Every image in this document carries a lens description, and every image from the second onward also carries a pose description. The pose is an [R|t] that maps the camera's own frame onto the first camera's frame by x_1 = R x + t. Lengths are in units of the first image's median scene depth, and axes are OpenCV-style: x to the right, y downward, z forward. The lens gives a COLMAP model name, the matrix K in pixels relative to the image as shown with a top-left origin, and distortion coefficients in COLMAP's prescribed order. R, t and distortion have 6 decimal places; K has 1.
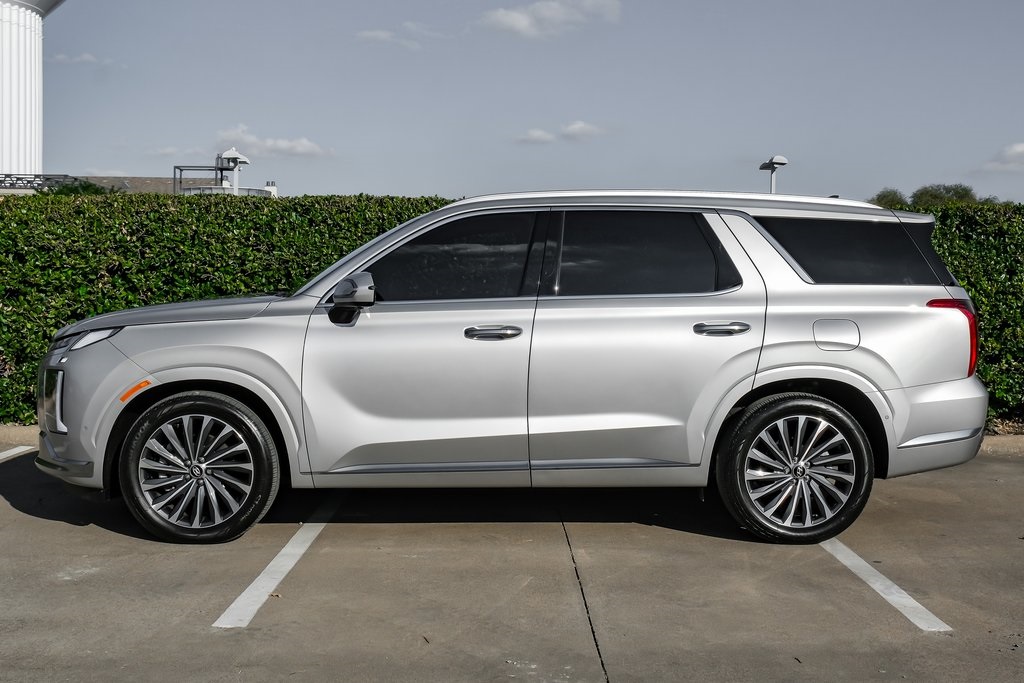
lens RADIAL K [[1170.4, 0, 520.1], [0, 1170.4, 359.1], [0, 0, 1]] dist [-0.024361, 0.000000]
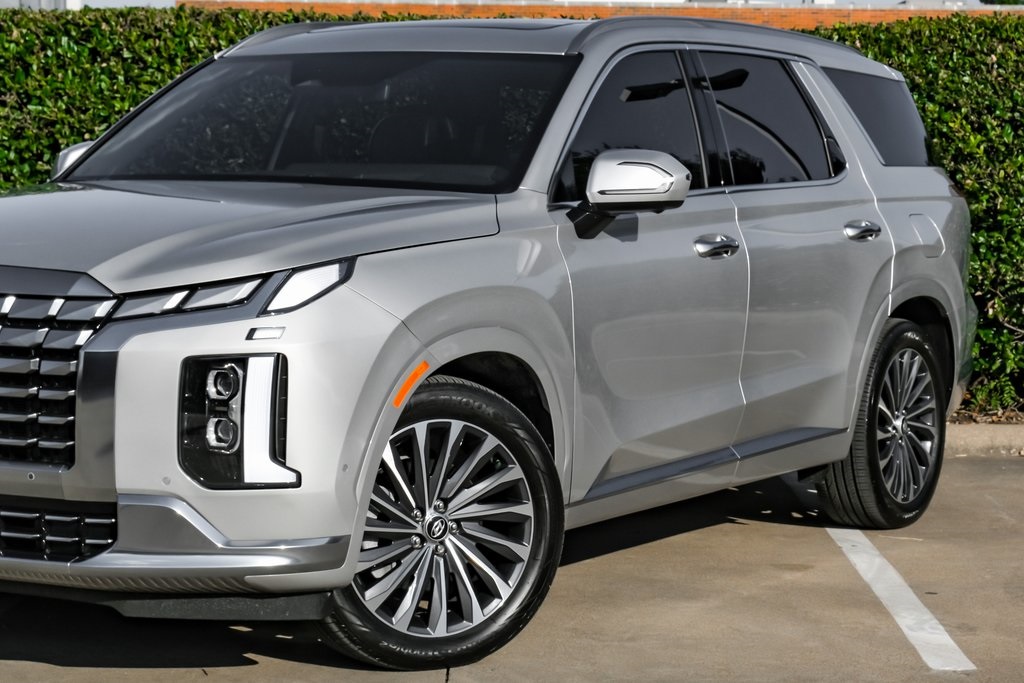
lens RADIAL K [[2363.7, 0, 541.4], [0, 2363.7, 360.2], [0, 0, 1]] dist [0.071576, 0.000000]
pose [[0.999912, 0.001770, -0.013121, 0.059245], [-0.001506, 0.999797, 0.020106, 0.010076], [0.013154, -0.020085, 0.999712, -0.176498]]
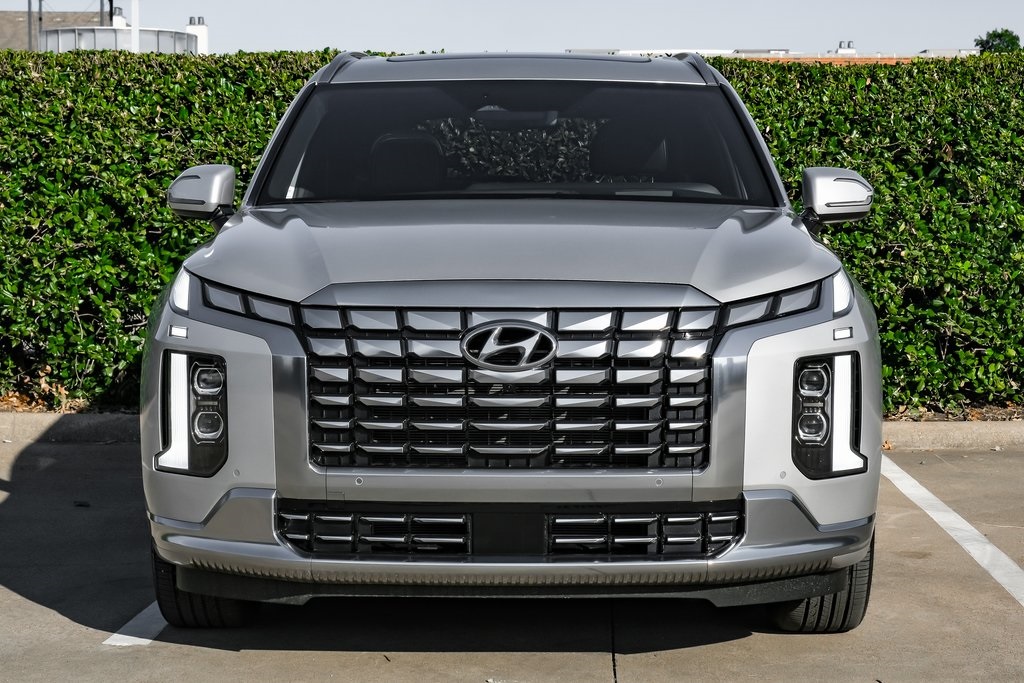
lens RADIAL K [[2033.2, 0, 541.4], [0, 2033.2, 381.2], [0, 0, 1]] dist [0.050086, 0.000000]
pose [[0.999005, -0.003932, -0.044424, 0.032691], [0.005177, 0.999596, 0.027937, 0.011308], [0.044297, -0.028139, 0.998622, -0.124703]]
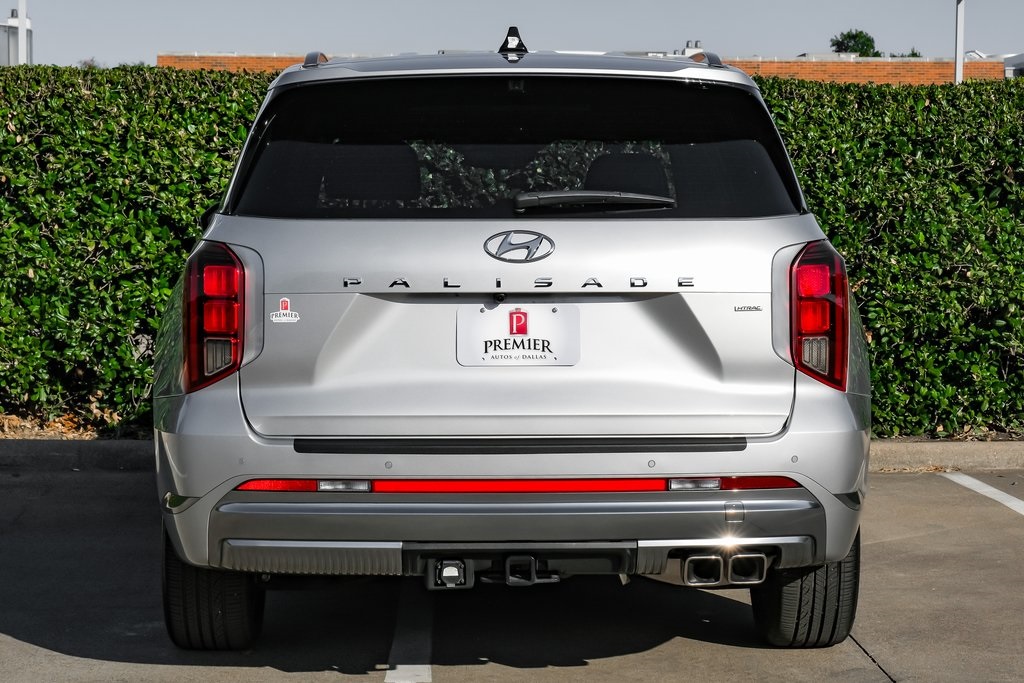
lens RADIAL K [[2086.5, 0, 558.4], [0, 2086.5, 369.0], [0, 0, 1]] dist [0.069652, 0.000000]
pose [[0.999289, -0.010082, 0.036325, -0.087628], [0.009380, 0.999767, 0.019438, 0.001366], [-0.036513, -0.019084, 0.999151, -0.145262]]
